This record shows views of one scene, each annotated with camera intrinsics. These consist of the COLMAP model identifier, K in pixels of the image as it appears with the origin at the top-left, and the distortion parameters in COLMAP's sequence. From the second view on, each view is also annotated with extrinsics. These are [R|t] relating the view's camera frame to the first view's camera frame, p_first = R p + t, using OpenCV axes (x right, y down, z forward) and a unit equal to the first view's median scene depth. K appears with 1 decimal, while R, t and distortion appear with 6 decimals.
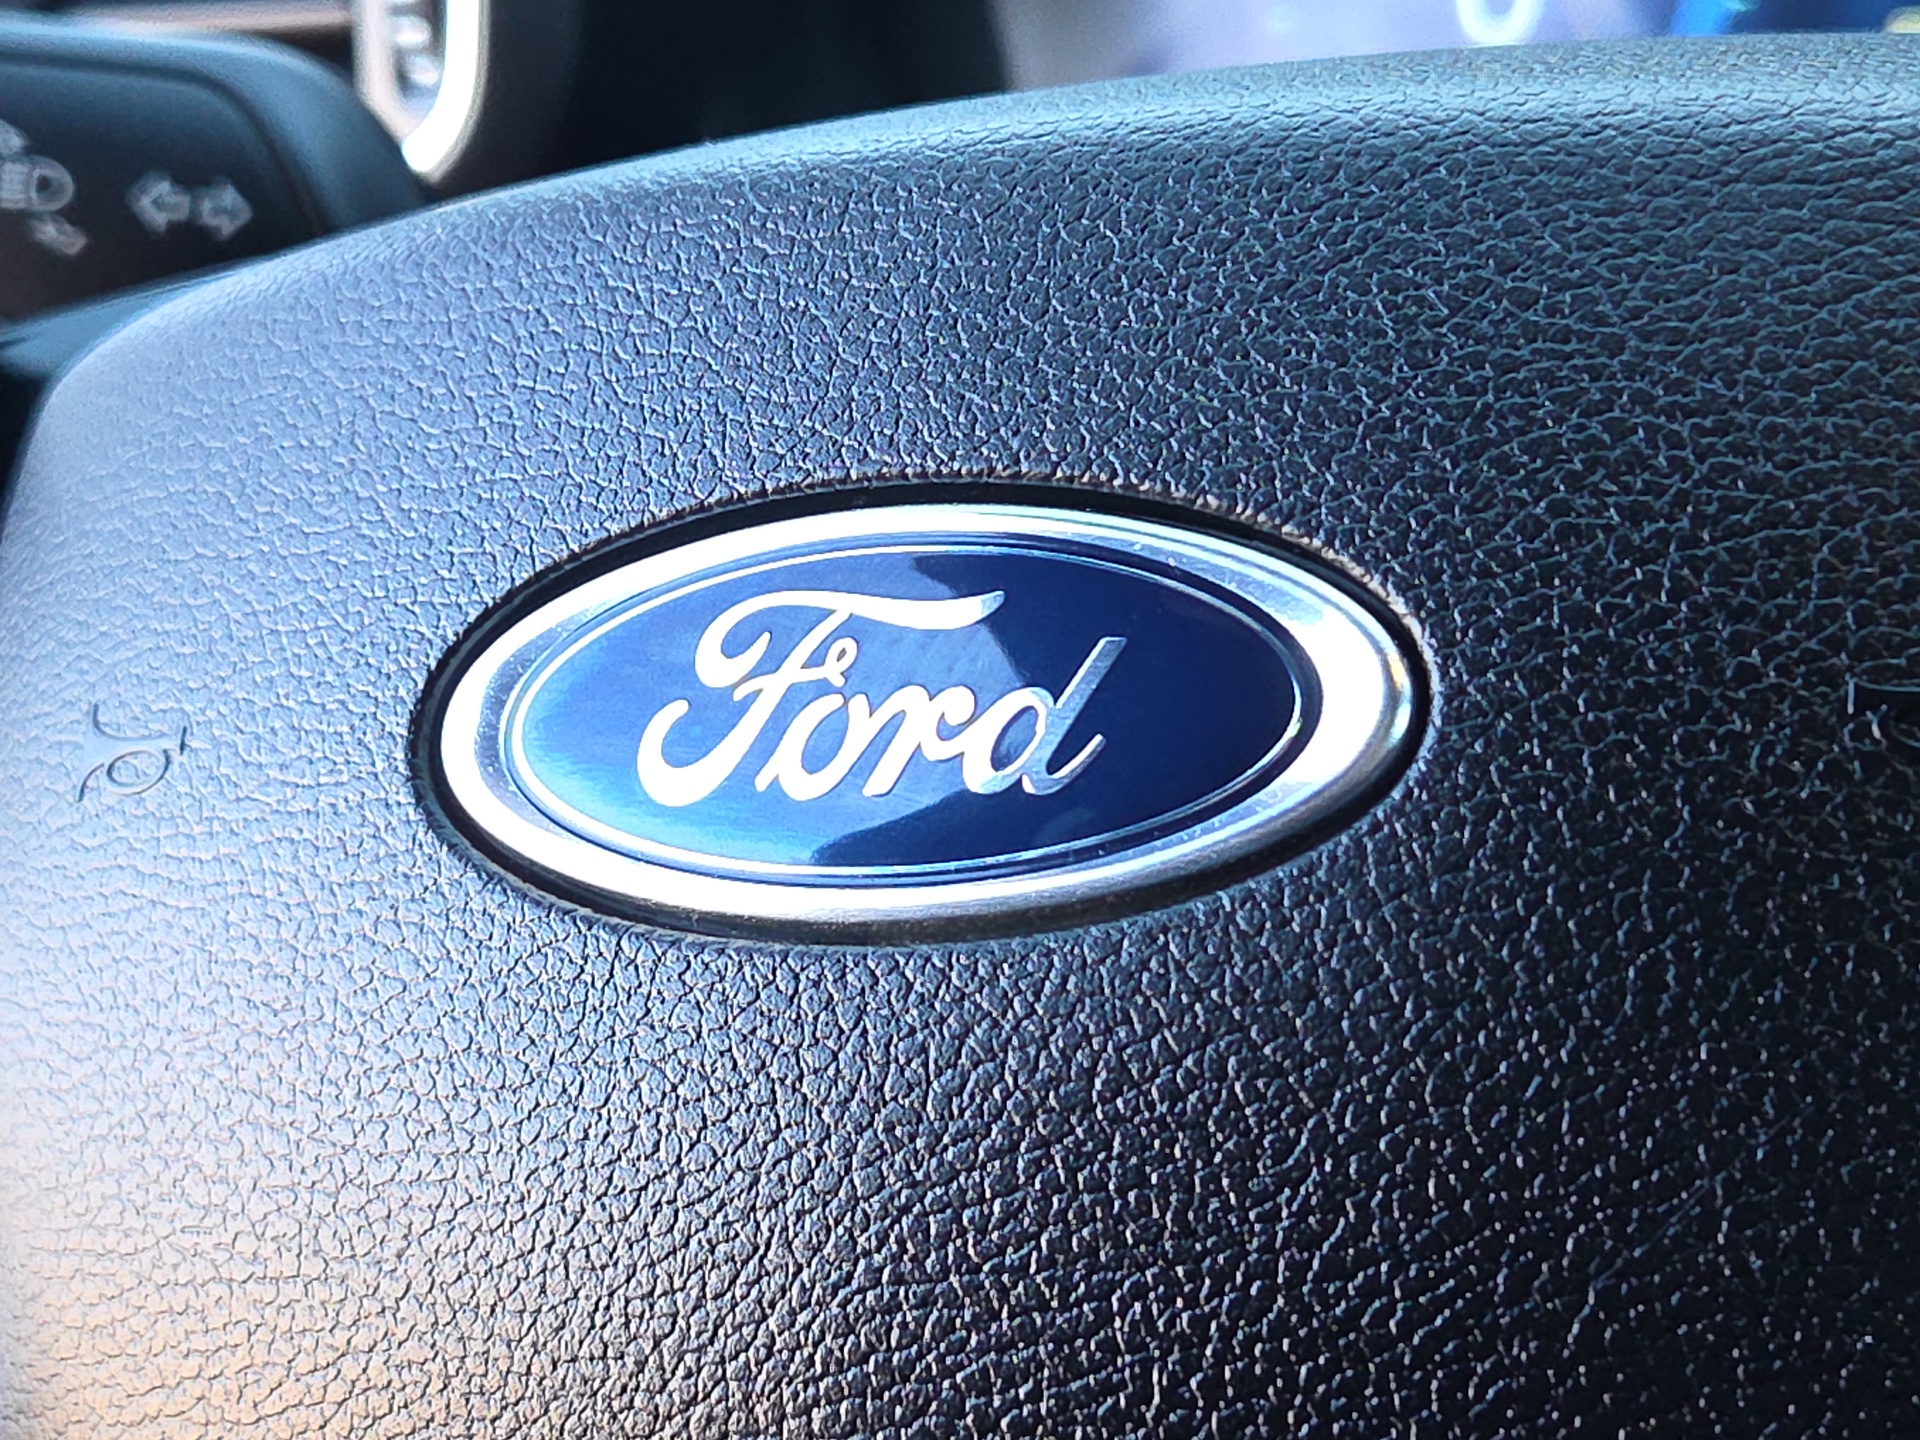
lens RADIAL K [[3943.3, 0, 959.1], [0, 3943.3, 719.0], [0, 0, 1]] dist [0.112178, 0.000000]
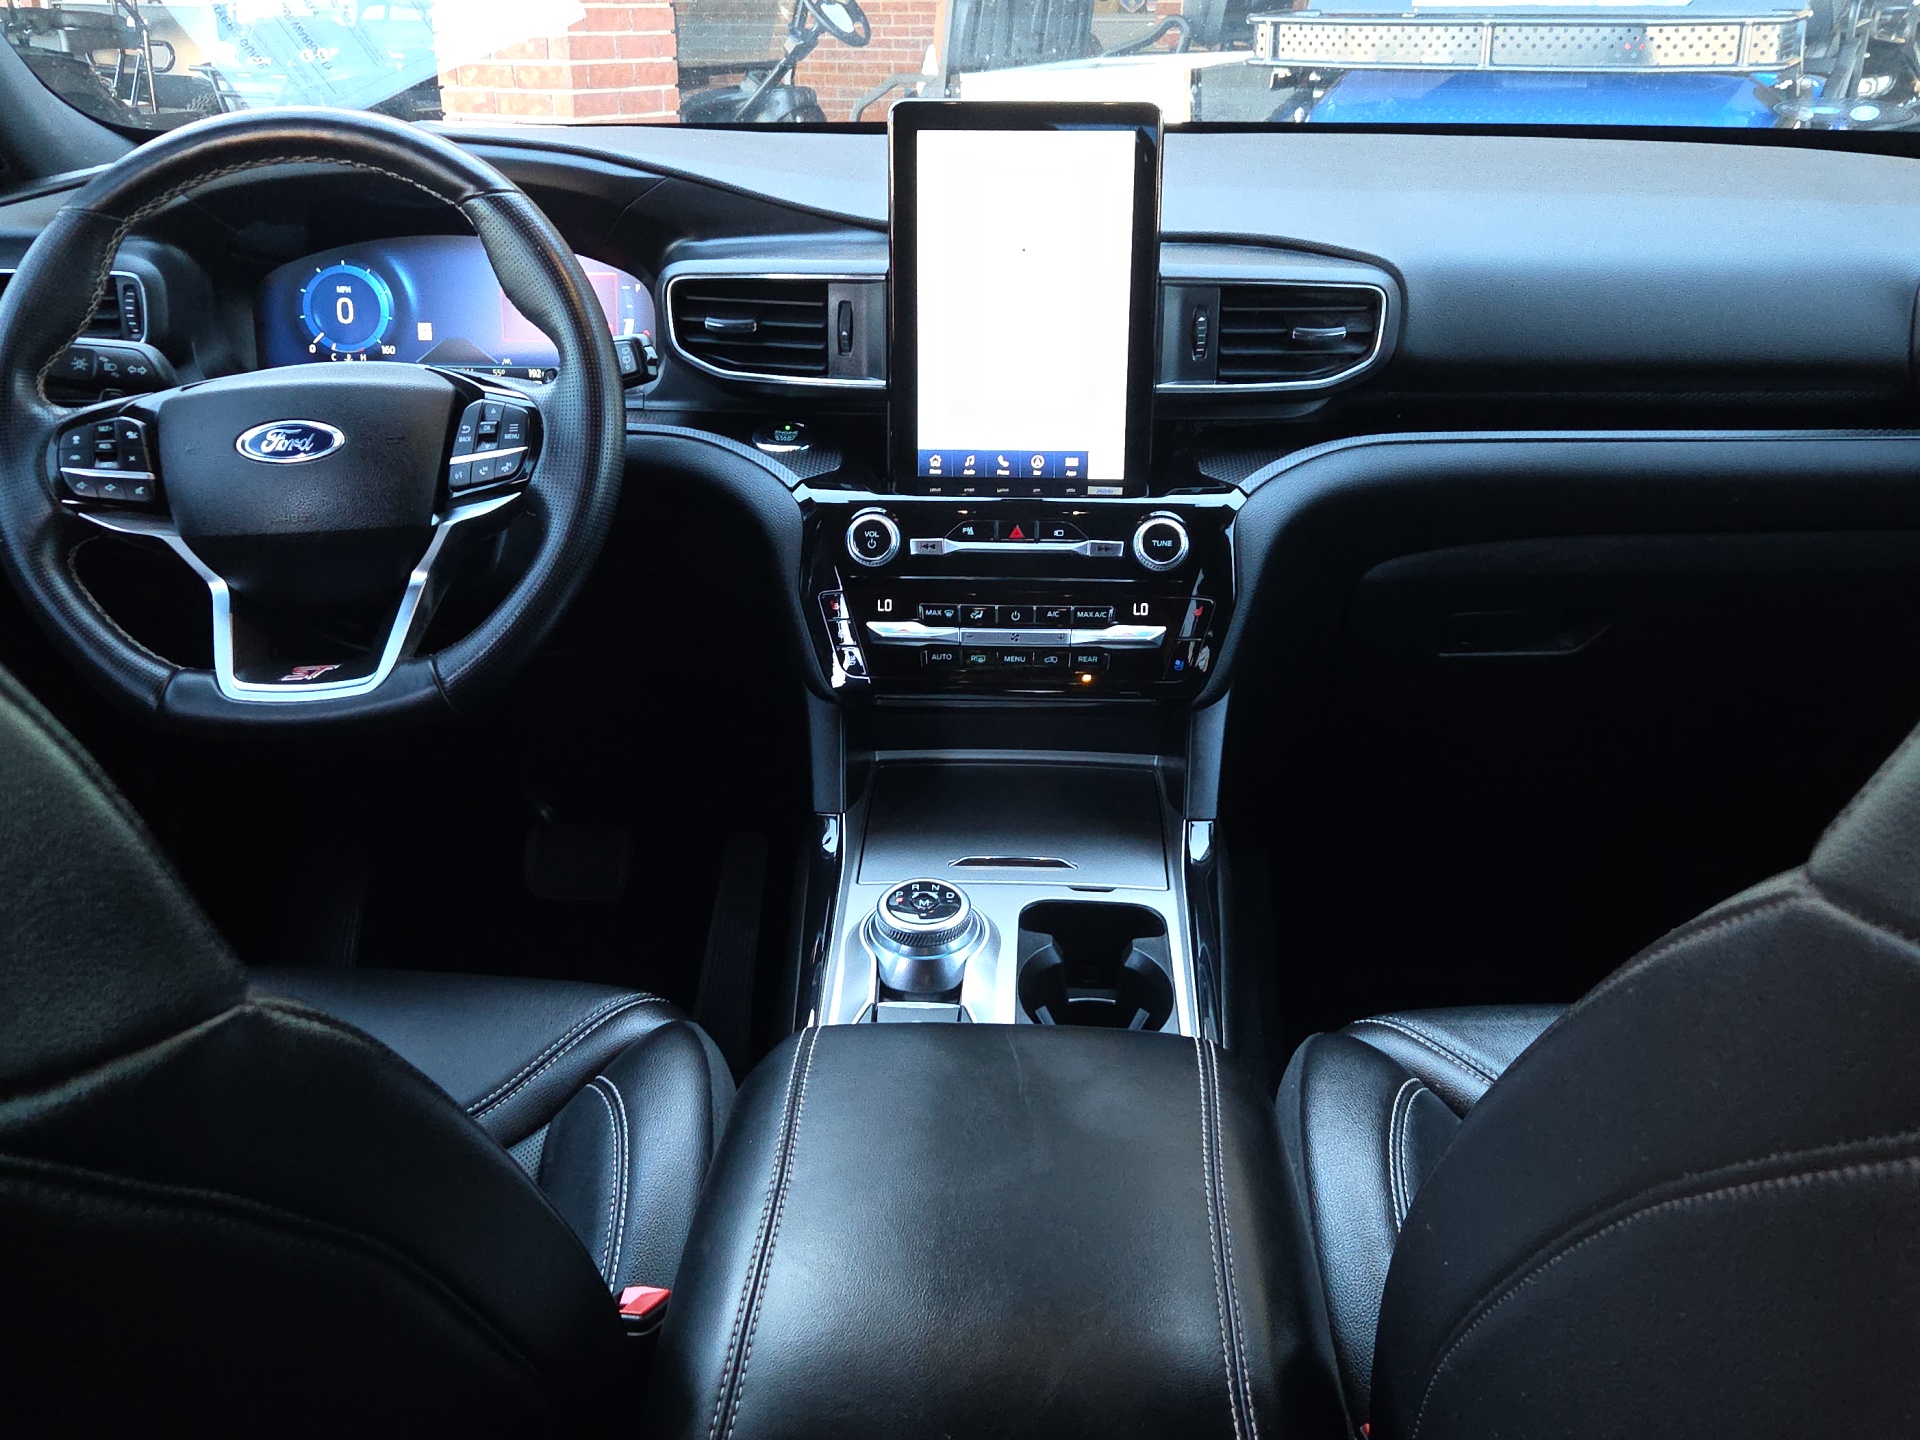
lens RADIAL K [[1865.6, 0, 976.8], [0, 1865.6, 700.9], [0, 0, 1]] dist [0.035745, 0.000000]
pose [[0.901584, -0.085108, 0.424149, -0.520577], [0.031562, 0.990785, 0.131717, 0.078383], [-0.431451, -0.105367, 0.895962, -4.103759]]
